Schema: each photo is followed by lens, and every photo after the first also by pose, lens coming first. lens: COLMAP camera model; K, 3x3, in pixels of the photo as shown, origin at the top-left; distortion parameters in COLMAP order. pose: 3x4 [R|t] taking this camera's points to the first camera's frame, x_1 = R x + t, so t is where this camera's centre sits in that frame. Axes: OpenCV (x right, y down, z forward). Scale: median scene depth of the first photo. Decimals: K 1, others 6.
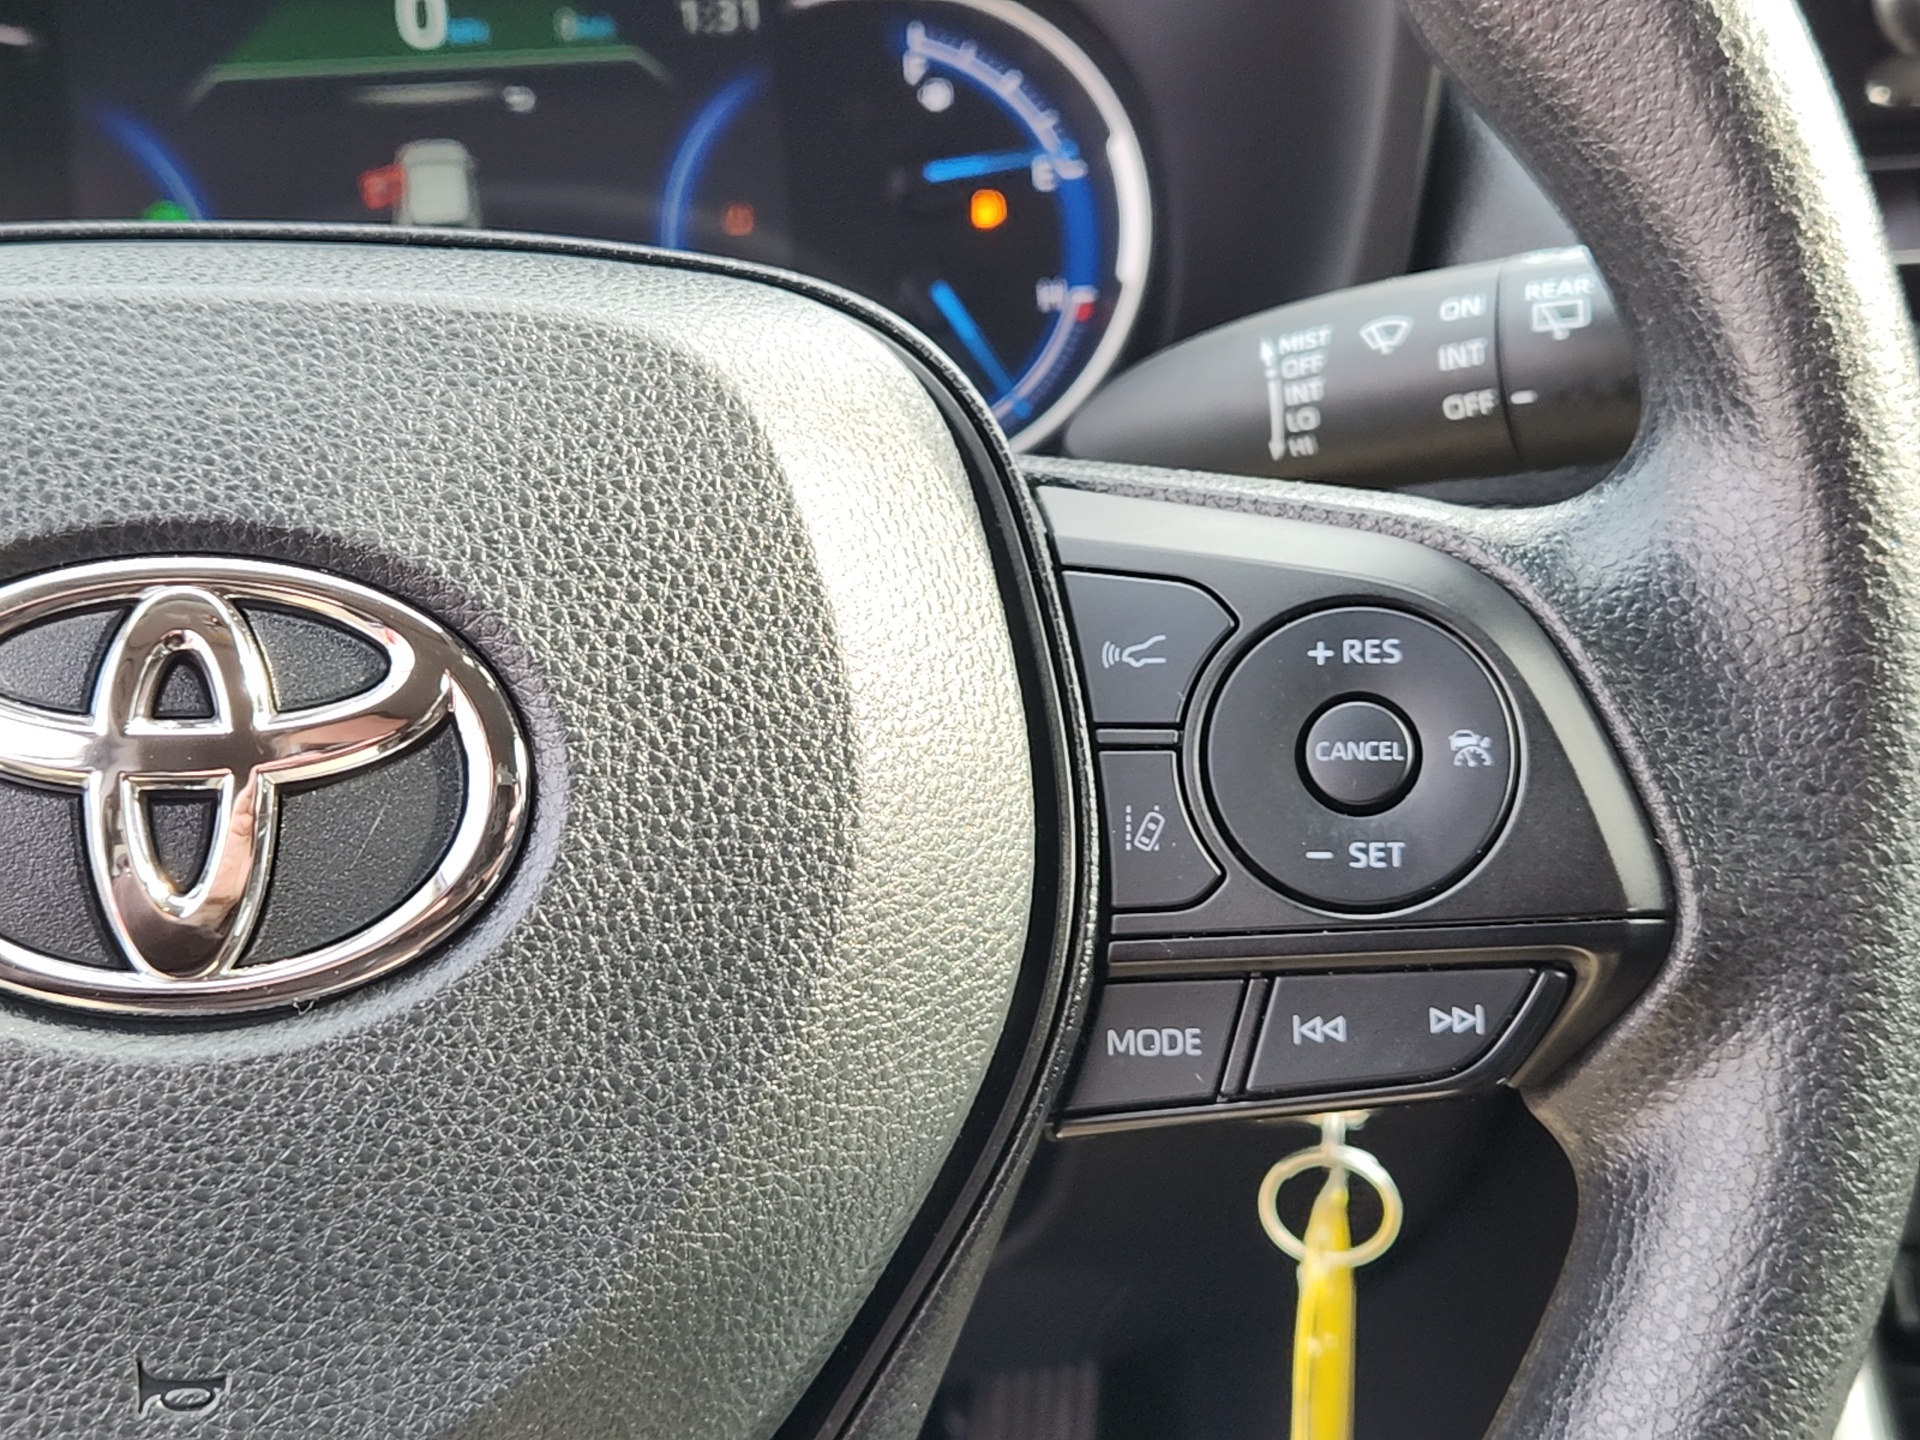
lens RADIAL K [[2461.8, 0, 963.0], [0, 2461.8, 724.8], [0, 0, 1]] dist [0.114874, -0.237673]
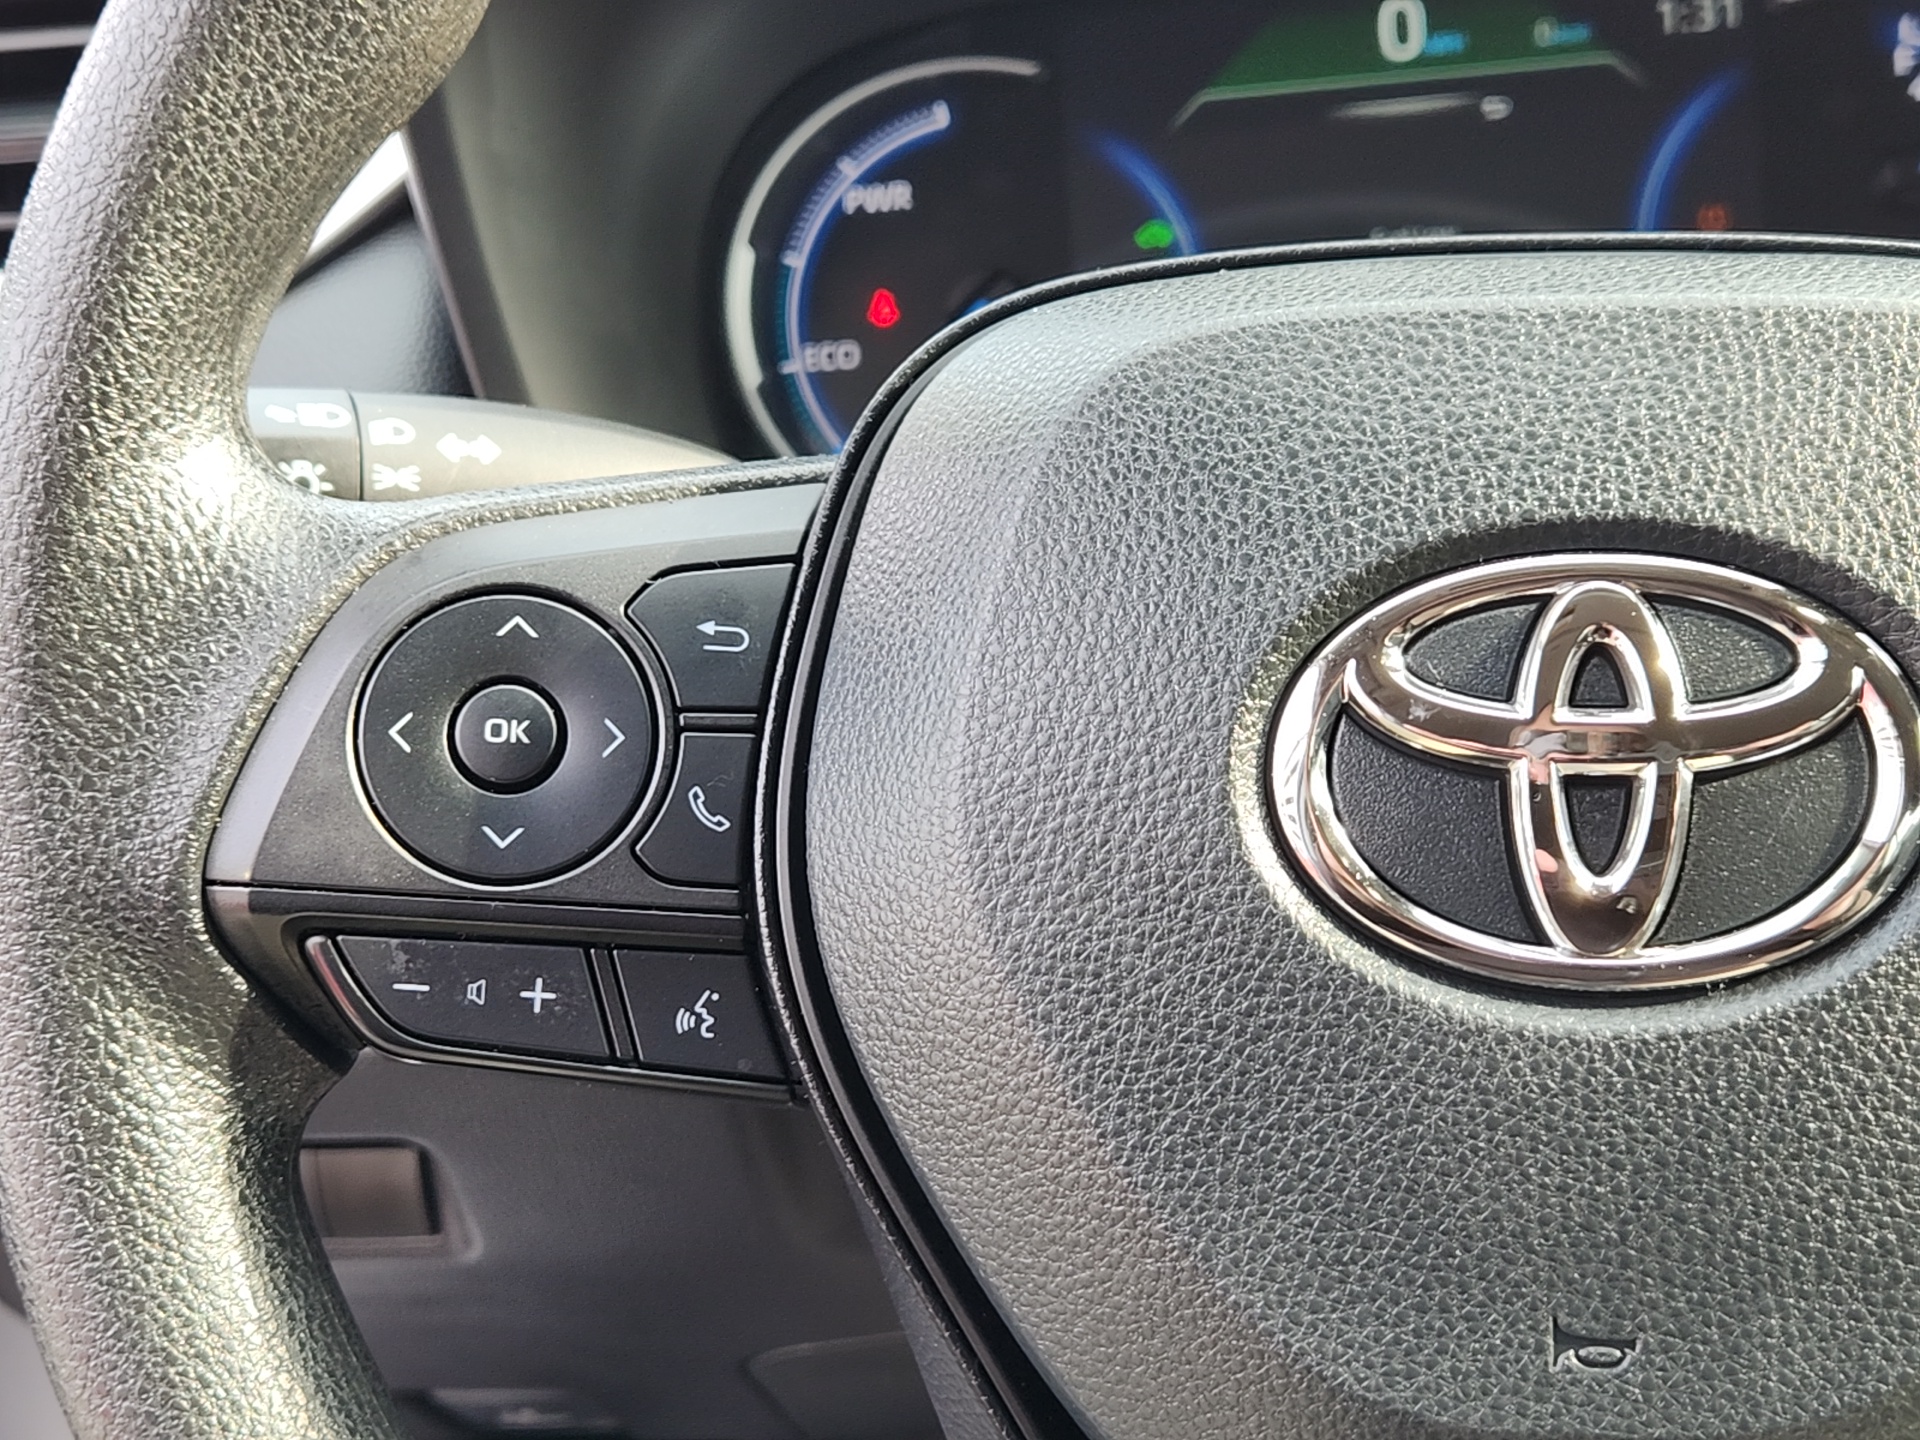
lens RADIAL K [[2461.8, 0, 963.0], [0, 2461.8, 724.8], [0, 0, 1]] dist [0.114874, -0.237673]
pose [[0.981362, 0.019722, -0.191152, -0.374095], [-0.020081, 0.999798, 0.000058, 0.010147], [0.191114, 0.003782, 0.981560, -0.077056]]
